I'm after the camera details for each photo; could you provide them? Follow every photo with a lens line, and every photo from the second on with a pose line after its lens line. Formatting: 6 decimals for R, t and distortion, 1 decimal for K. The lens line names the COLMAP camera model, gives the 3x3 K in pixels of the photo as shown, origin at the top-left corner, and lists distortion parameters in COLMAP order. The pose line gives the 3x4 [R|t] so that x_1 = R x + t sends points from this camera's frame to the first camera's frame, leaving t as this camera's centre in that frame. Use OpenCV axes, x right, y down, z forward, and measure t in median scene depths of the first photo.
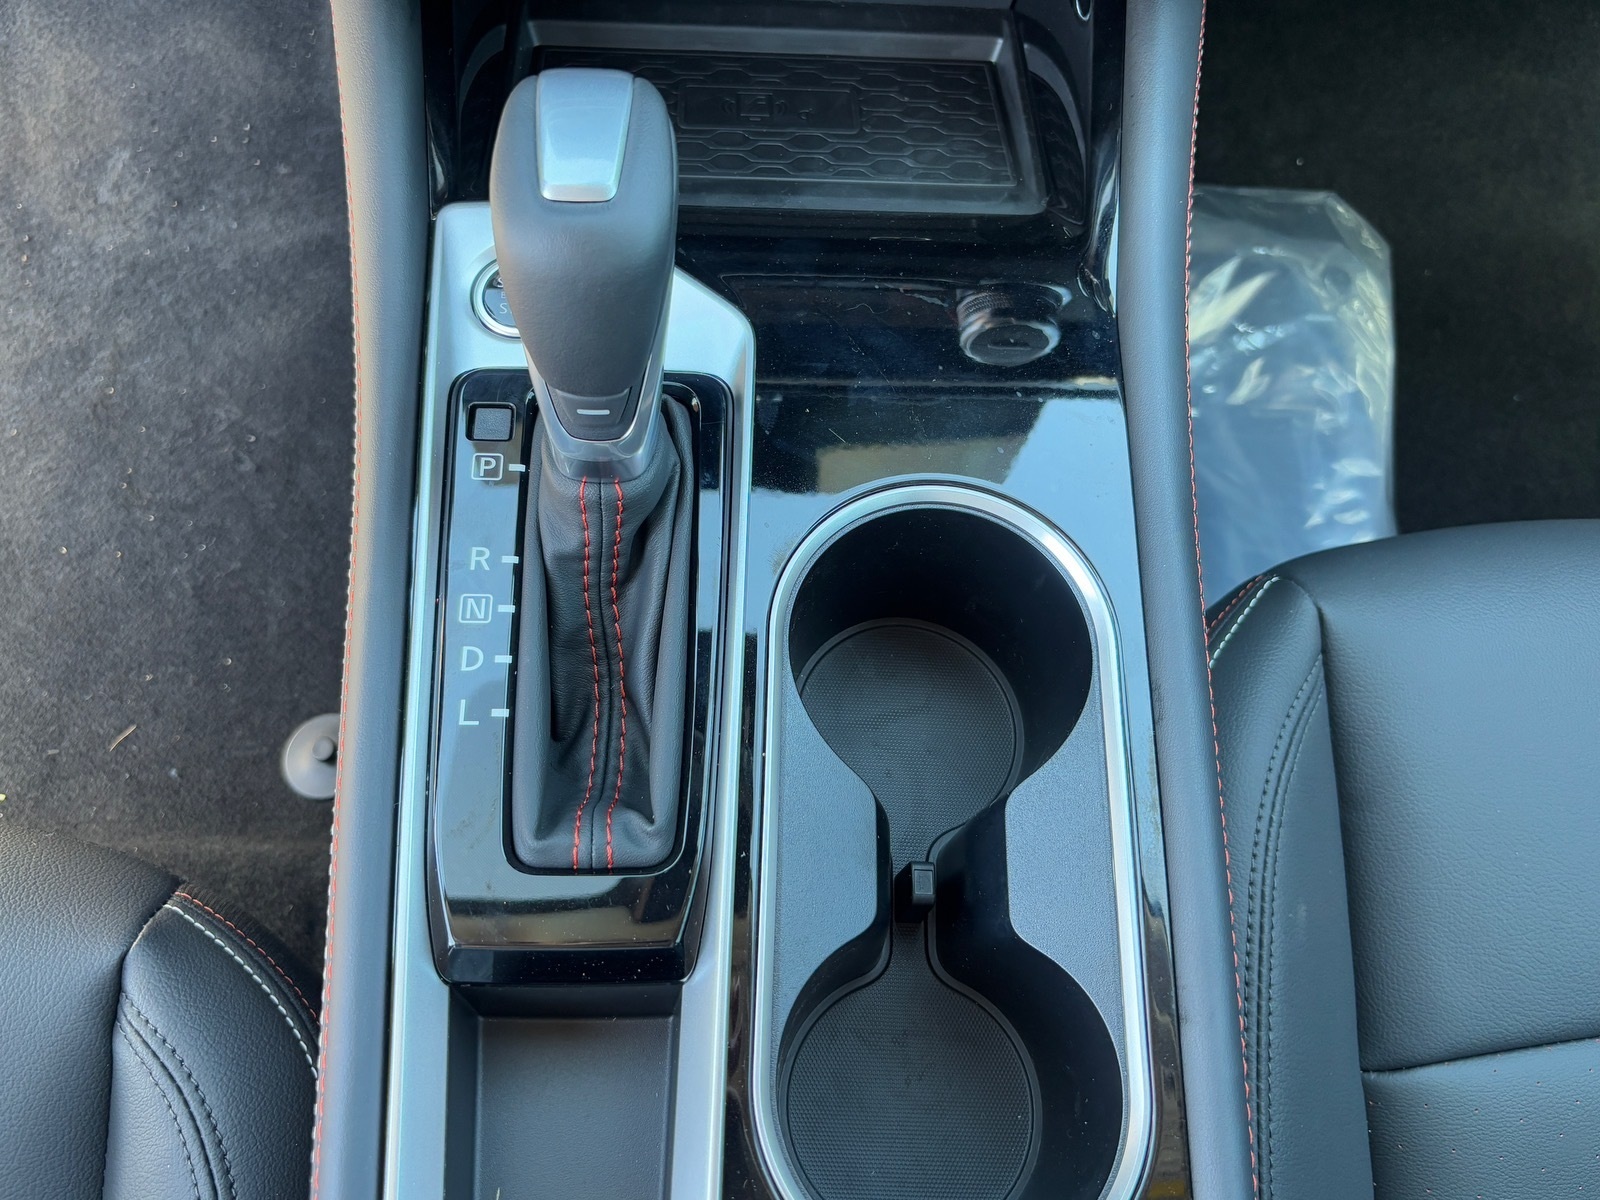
lens RADIAL K [[1304.8, 0, 800.0], [0, 1304.8, 594.2], [0, 0, 1]] dist [0.003915, 0.000507]
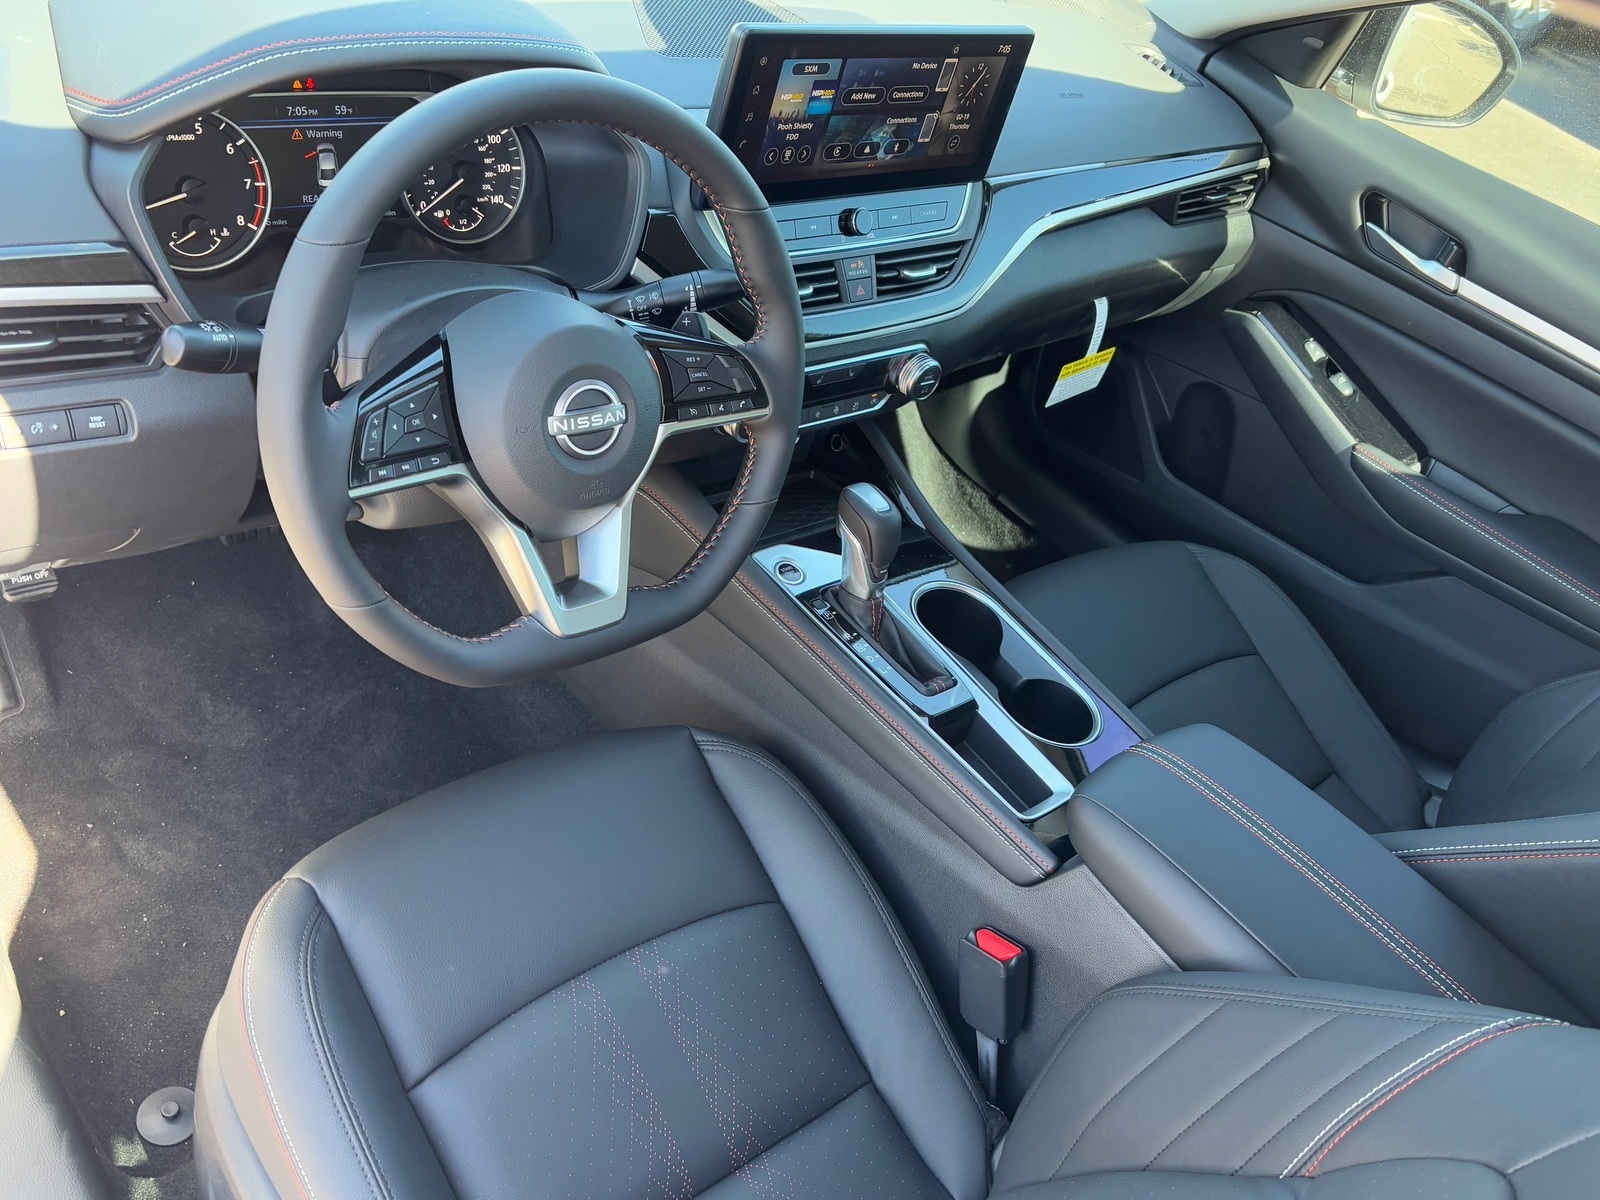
lens RADIAL K [[1362.7, 0, 784.5], [0, 1362.7, 598.8], [0, 0, 1]] dist [0.015290, -0.004223]
pose [[0.763718, -0.281547, 0.580918, -1.713320], [0.458017, 0.870475, -0.180260, 0.313846], [-0.454923, 0.403738, 0.793751, -1.190750]]
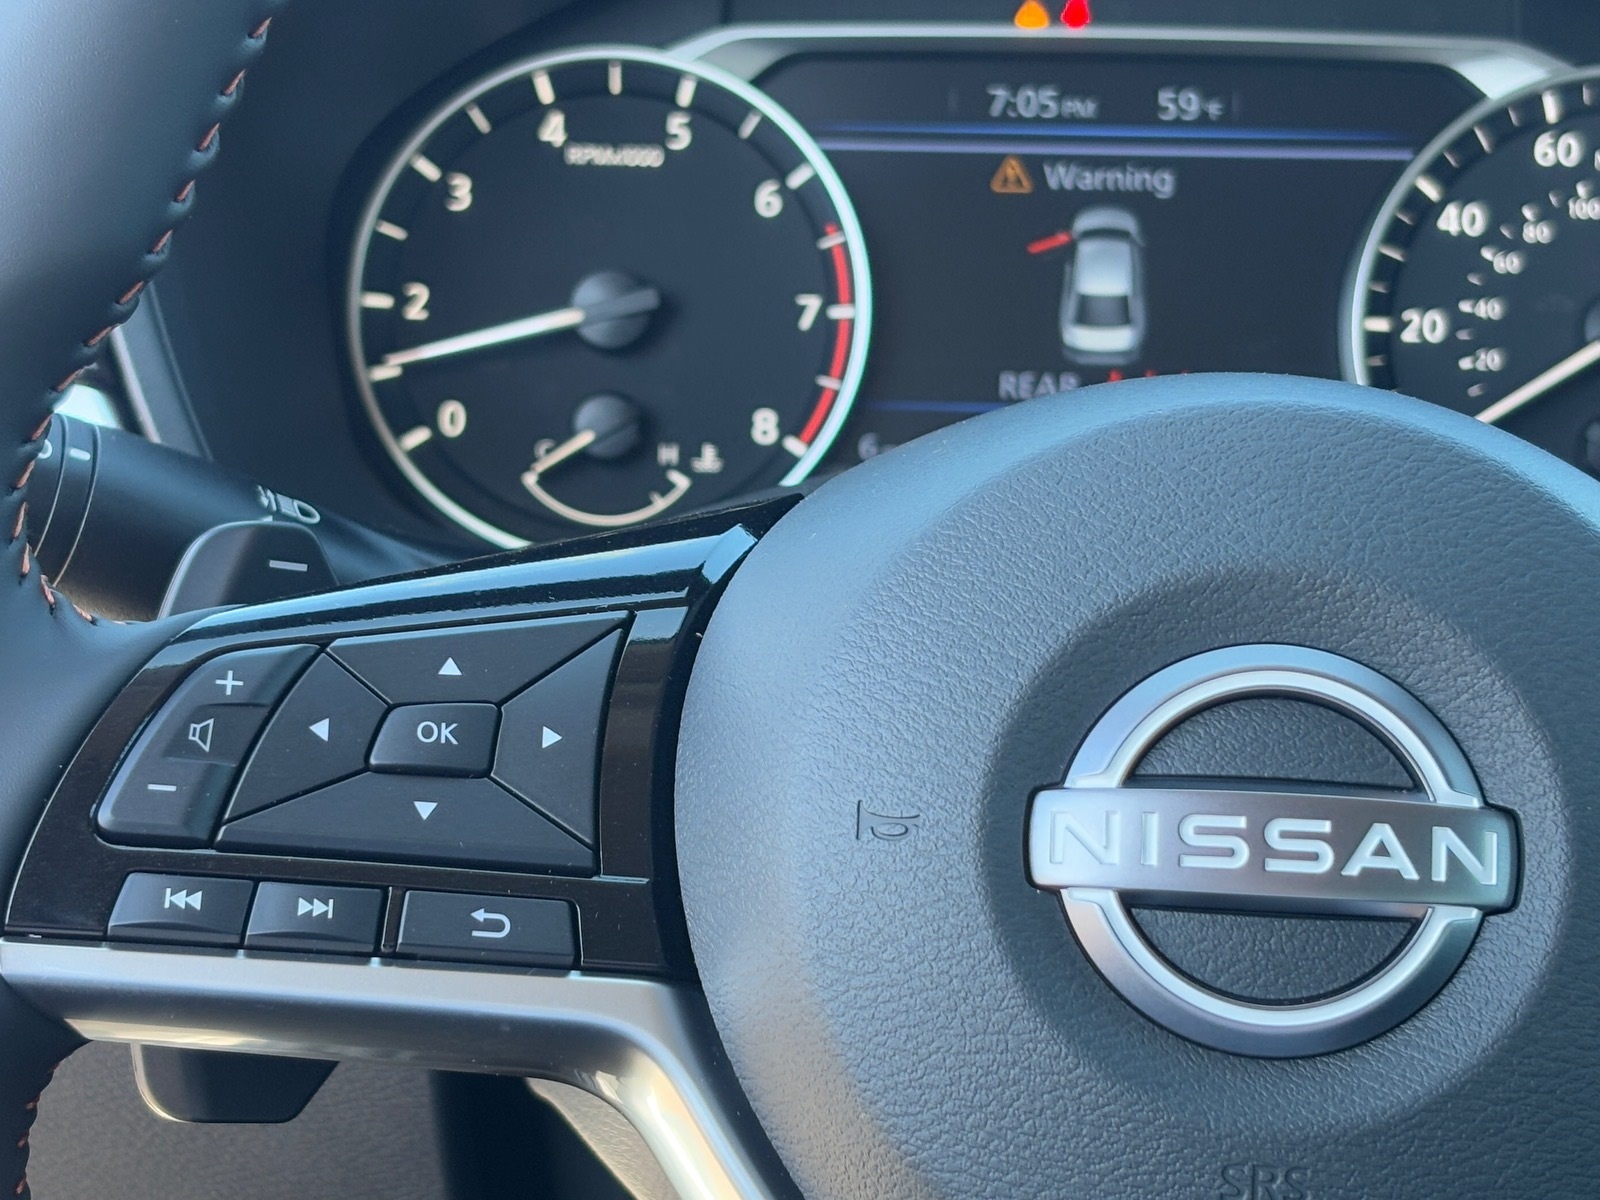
lens RADIAL K [[3524.8, 0, 713.8], [0, 3524.8, 641.6], [0, 0, 1]] dist [0.188496, -1.206288]
pose [[0.996767, -0.018025, -0.078295, -0.875184], [-0.045386, 0.677792, -0.733852, 0.303832], [0.066295, 0.735033, 0.674783, -0.409233]]
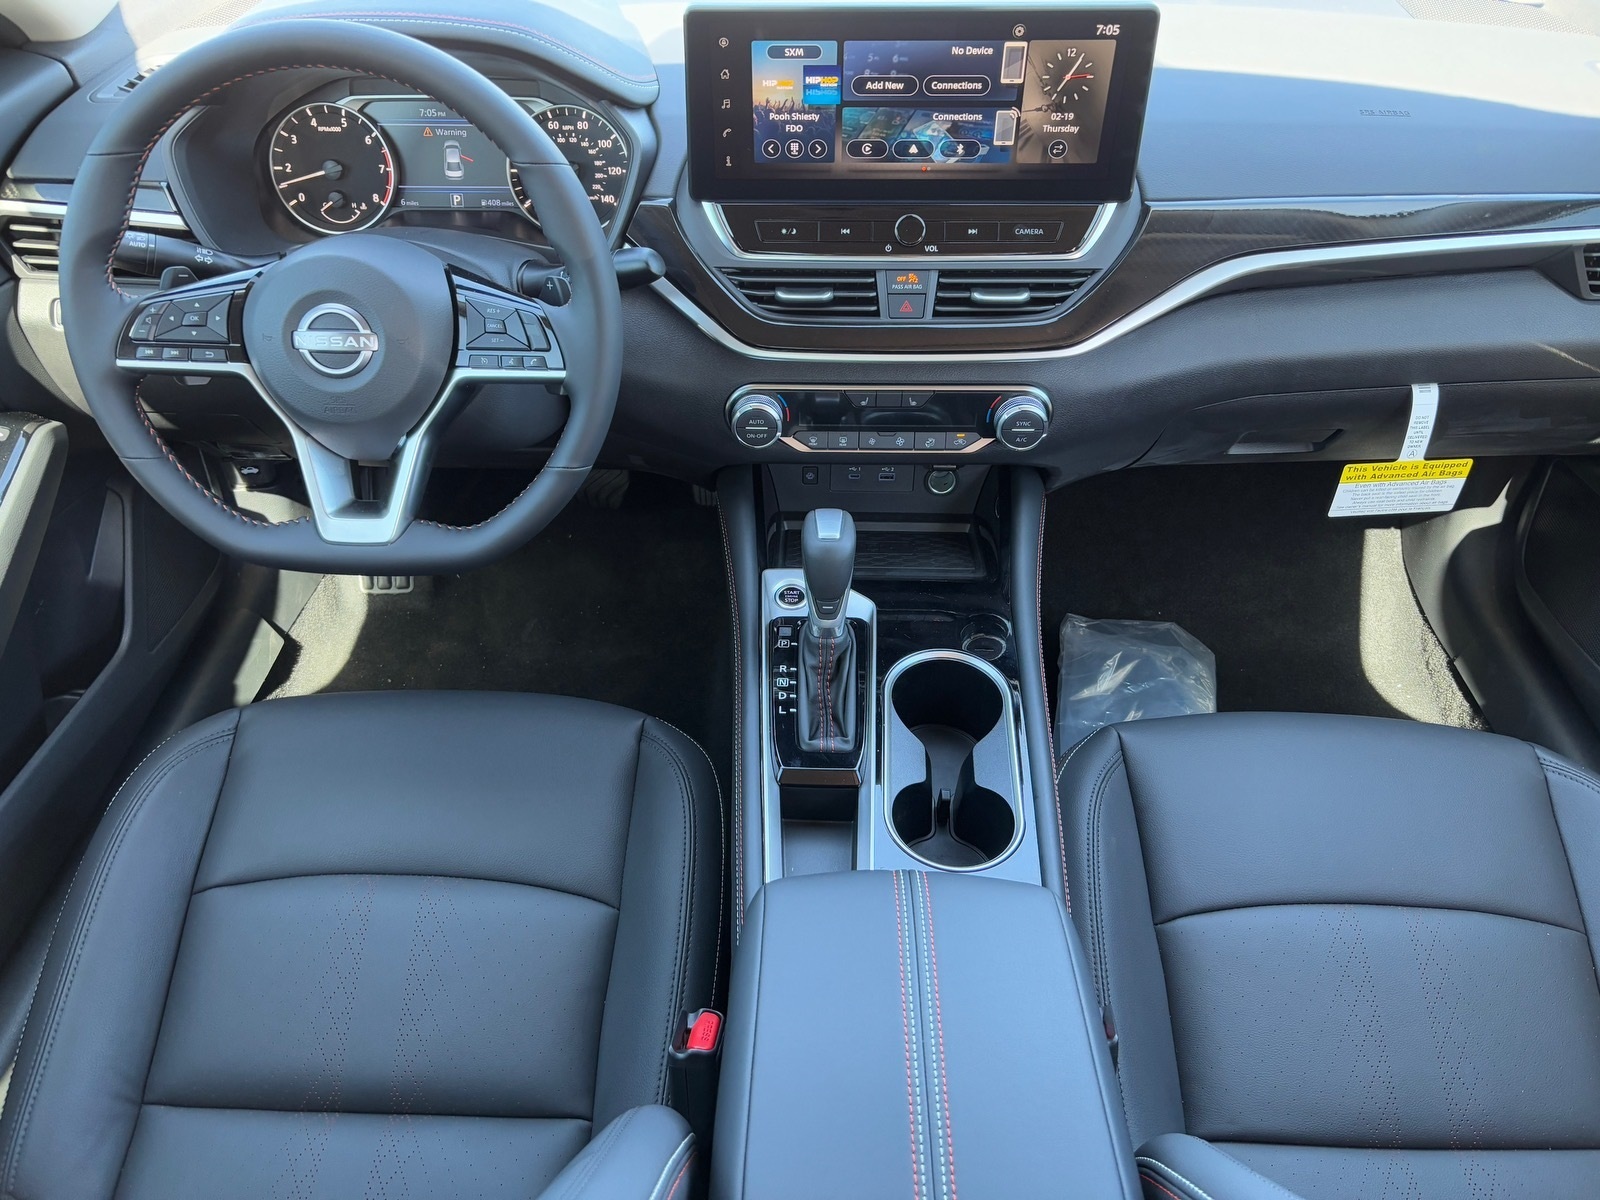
lens RADIAL K [[1229.1, 0, 792.9], [0, 1229.1, 609.5], [0, 0, 1]] dist [0.012394, 0.005047]
pose [[0.997639, -0.017823, -0.066326, -0.033034], [-0.011738, 0.907278, -0.420367, 0.763864], [0.067669, 0.420153, 0.904927, -1.154648]]
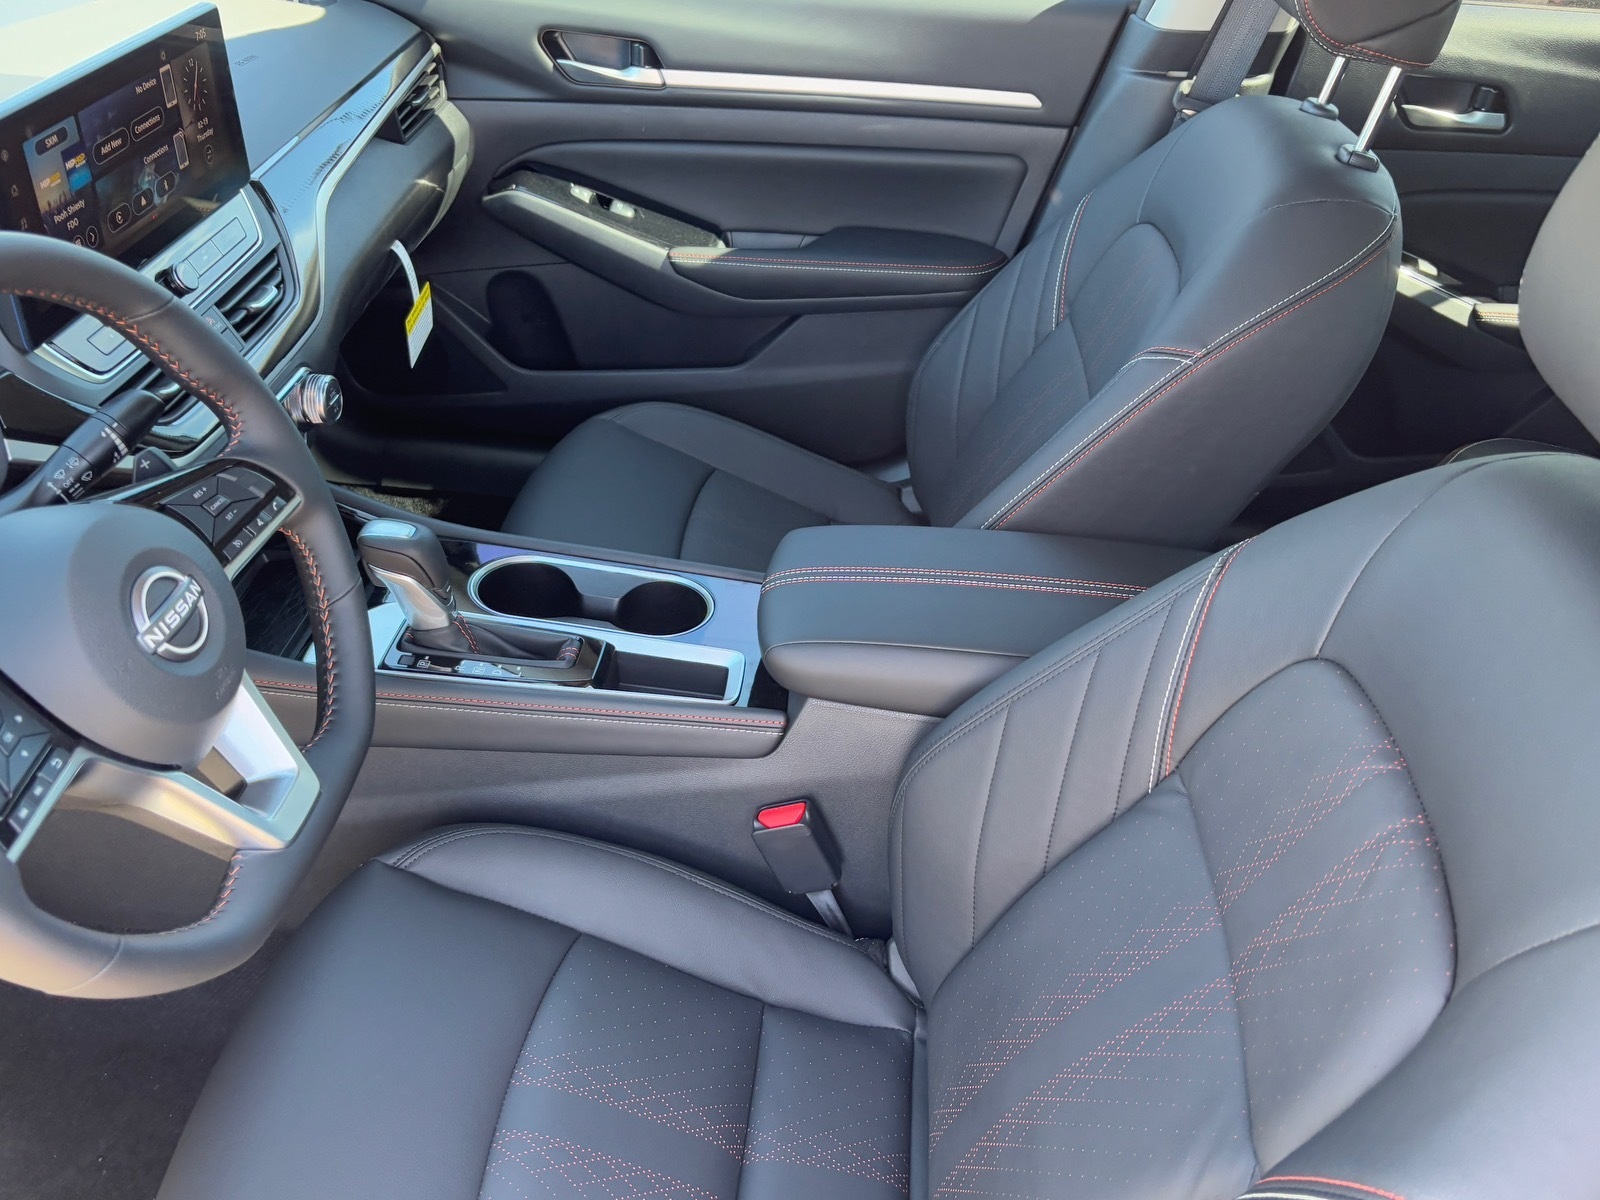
lens RADIAL K [[1366.5, 0, 800.0], [0, 1366.5, 600.0], [0, 0, 1]] dist [0.020928, -0.009758]
pose [[0.106400, -0.610418, 0.784901, -1.889636], [0.878375, 0.427638, 0.213503, -0.056048], [-0.465979, 0.666721, 0.581676, -0.941068]]
